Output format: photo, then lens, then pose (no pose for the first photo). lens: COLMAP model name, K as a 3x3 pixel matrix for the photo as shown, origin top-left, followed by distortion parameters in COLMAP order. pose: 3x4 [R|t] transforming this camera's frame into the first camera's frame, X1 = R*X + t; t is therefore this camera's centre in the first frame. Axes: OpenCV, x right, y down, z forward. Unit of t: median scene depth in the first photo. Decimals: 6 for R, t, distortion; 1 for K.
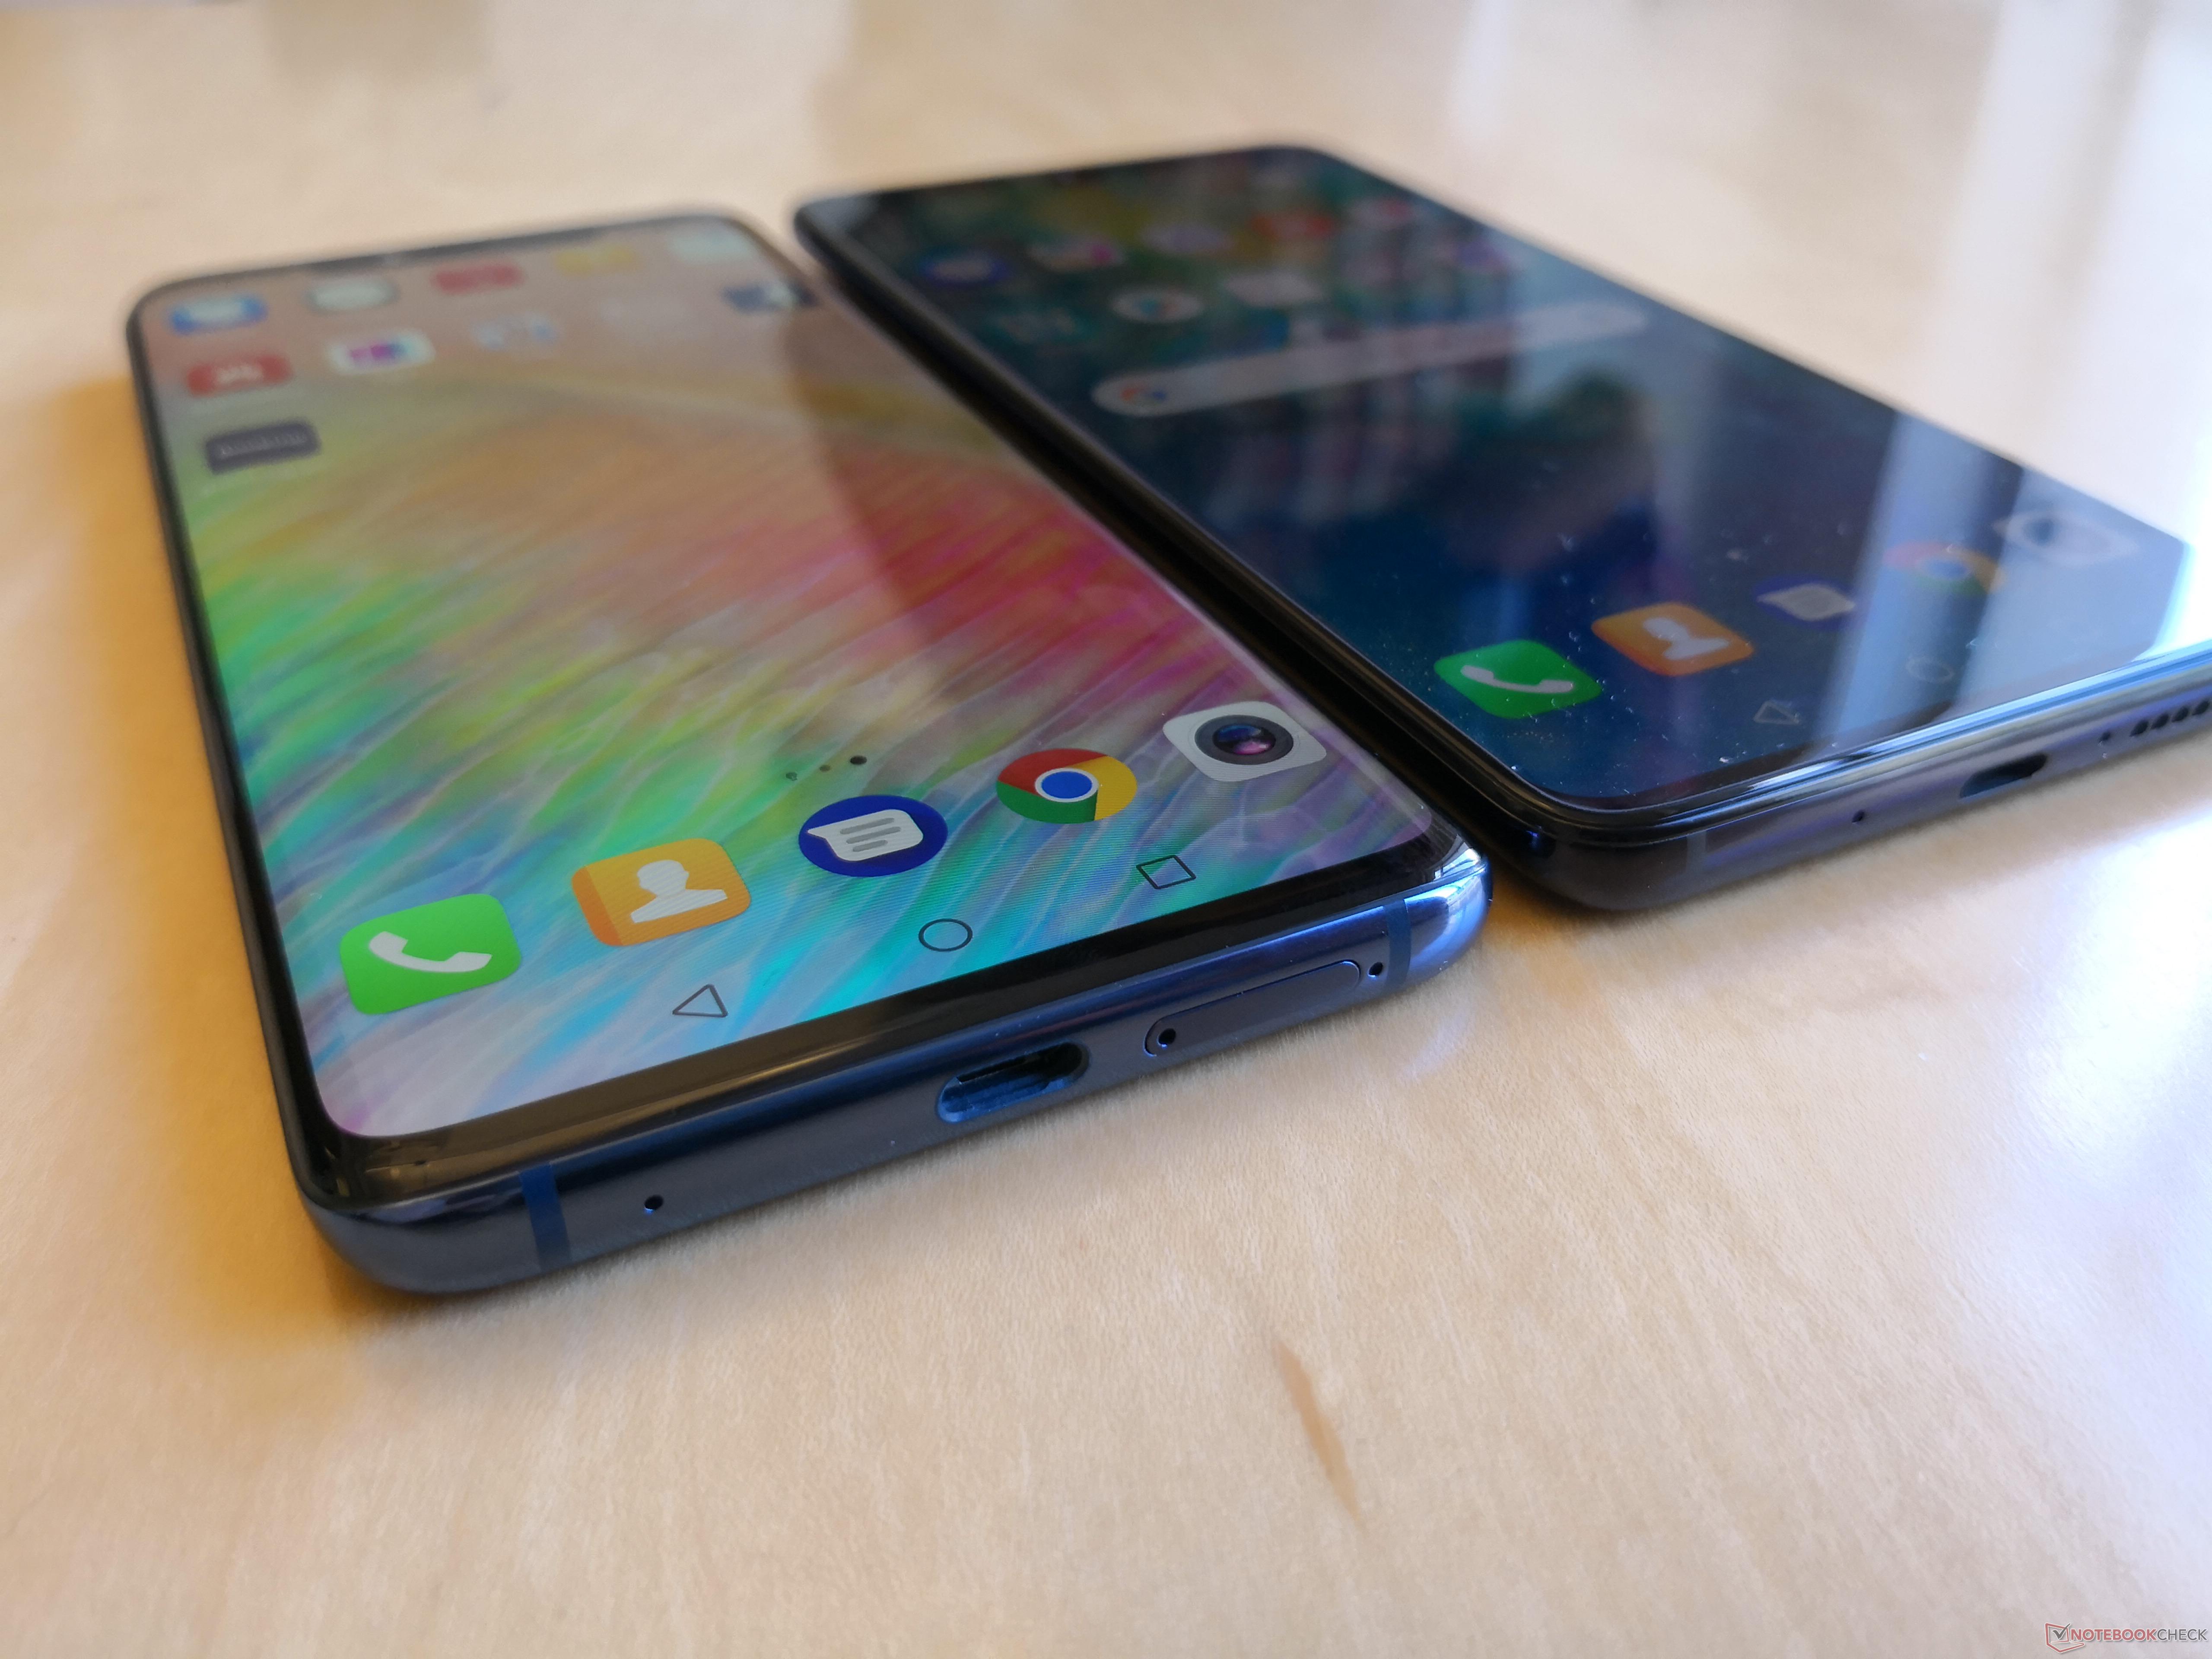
lens RADIAL K [[1872.6, 0, 1106.0], [0, 1872.6, 829.5], [0, 0, 1]] dist [0.069815, -0.005371]
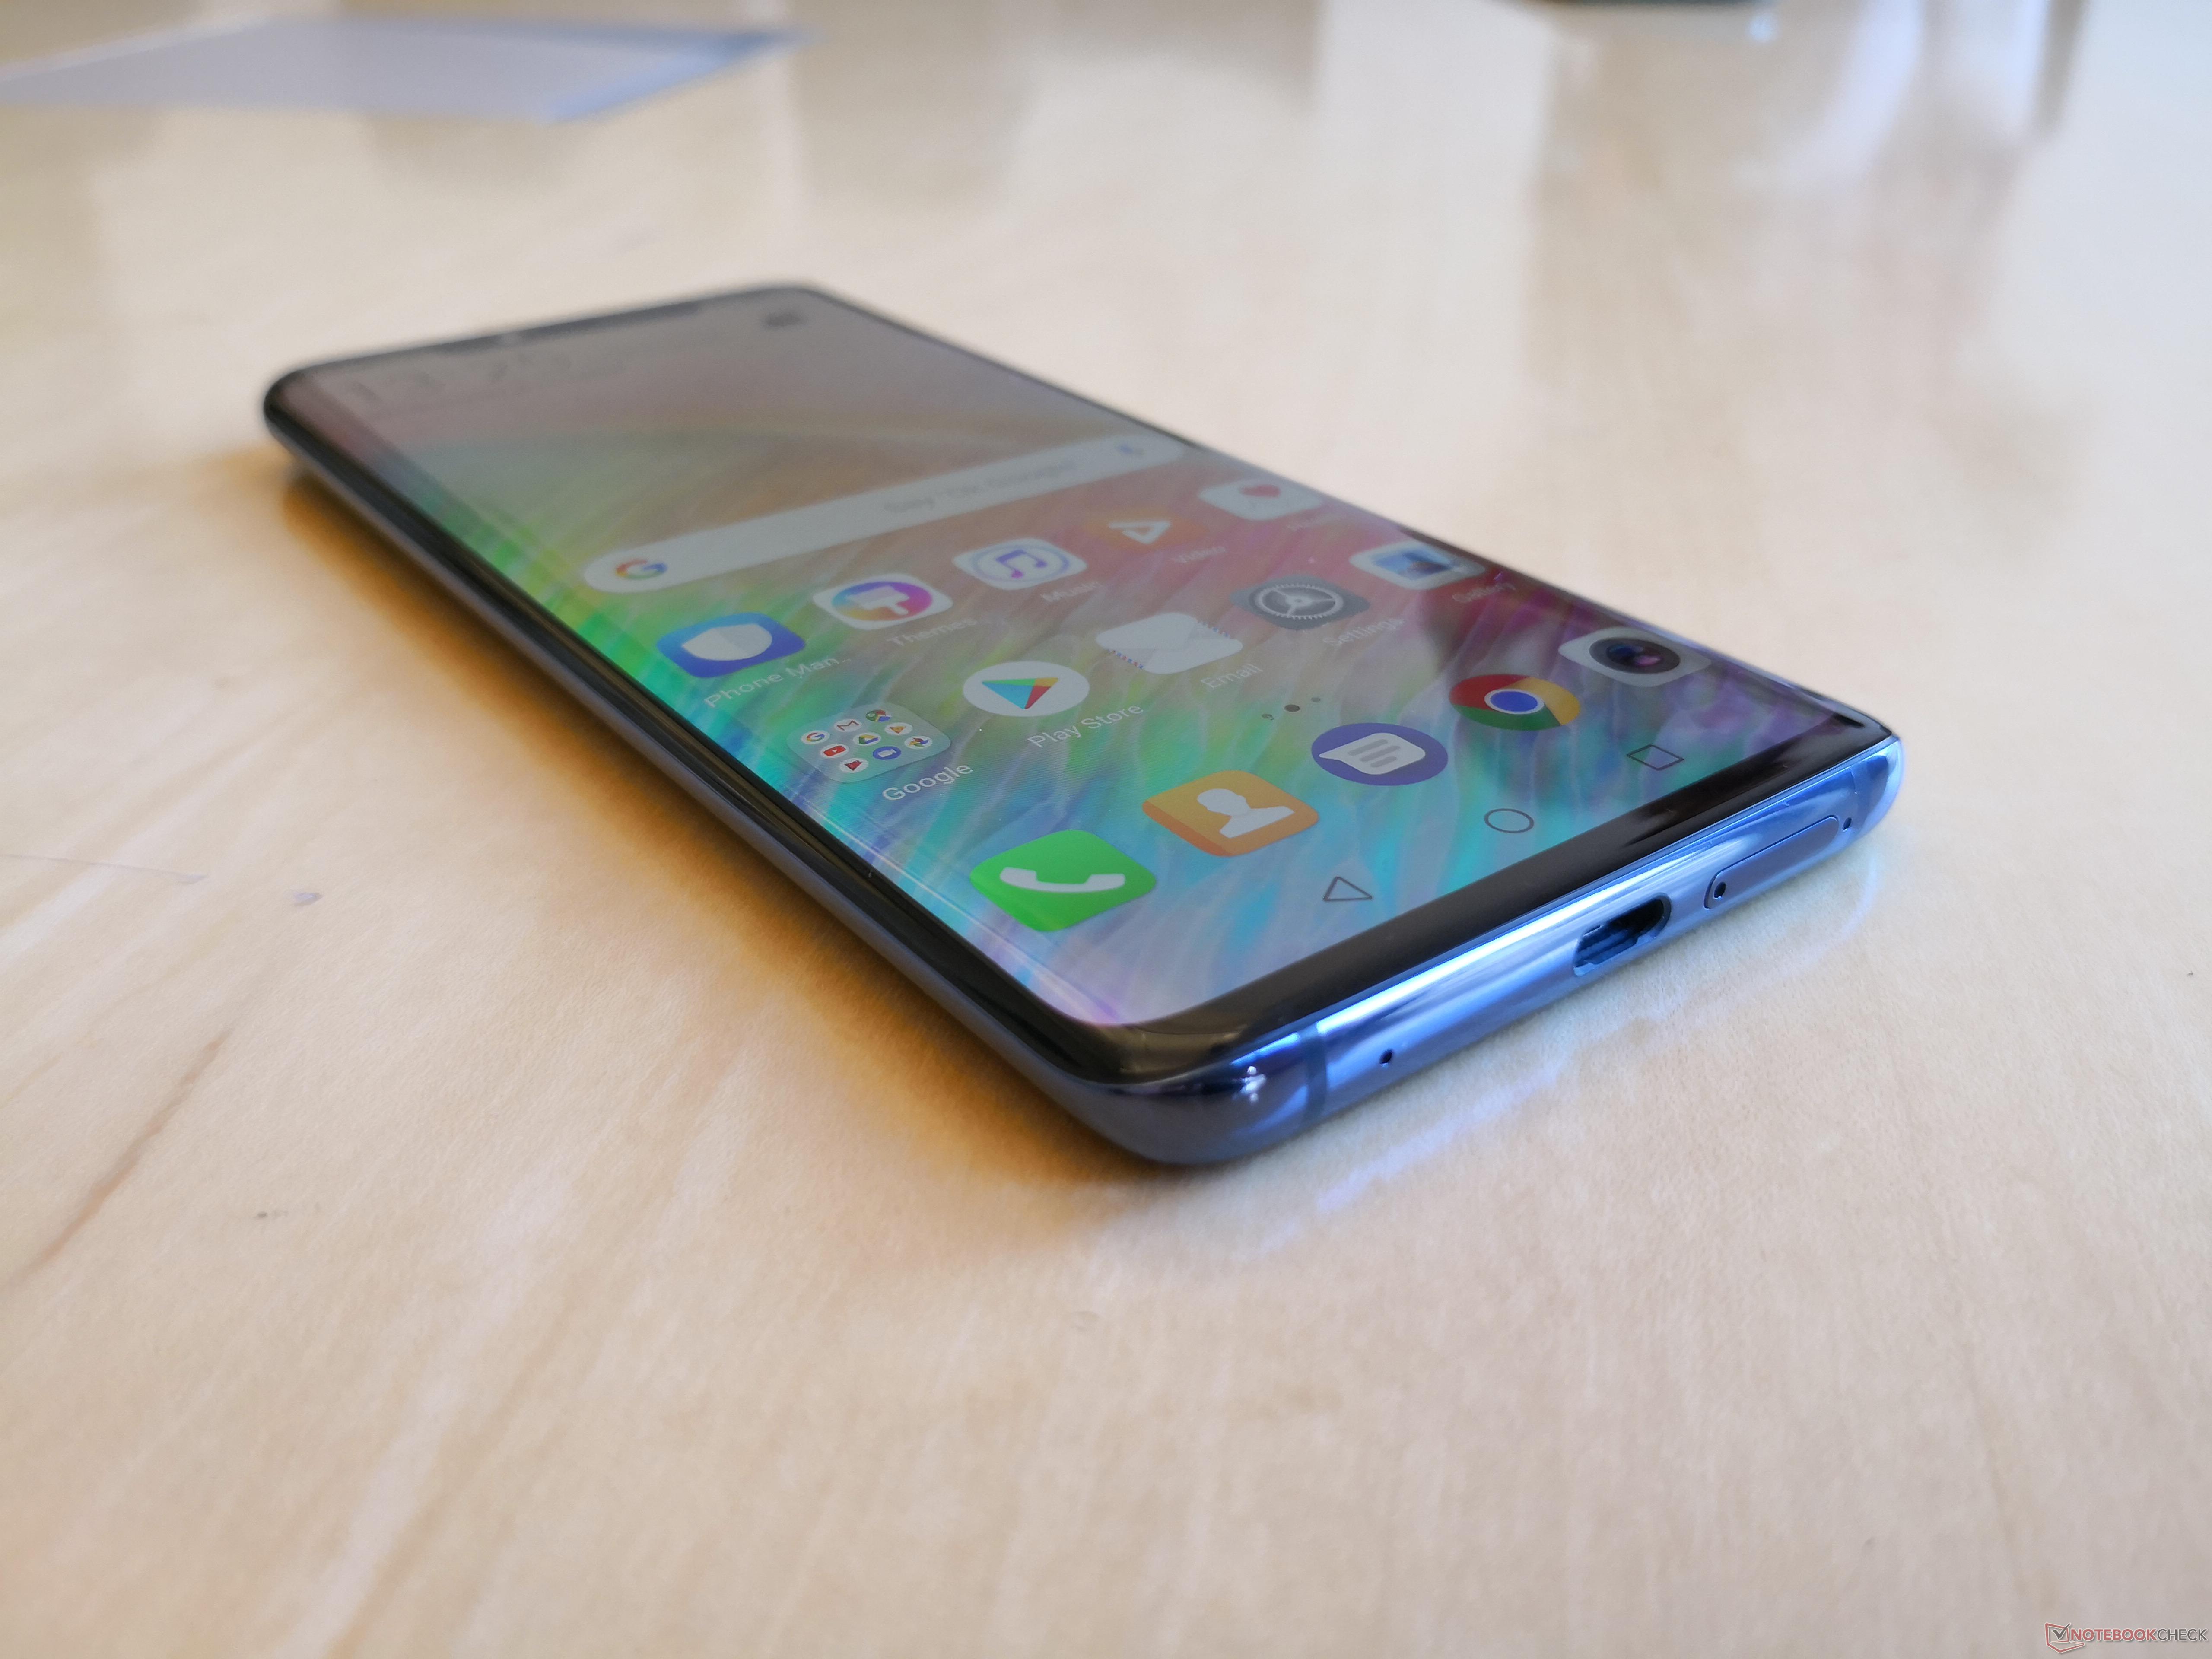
lens RADIAL K [[1872.6, 0, 1106.0], [0, 1872.6, 829.5], [0, 0, 1]] dist [0.069815, -0.005371]
pose [[0.981566, -0.093915, 0.166456, -0.468438], [0.104356, 0.993012, -0.055110, 0.090839], [-0.160117, 0.071465, 0.984508, -0.049881]]
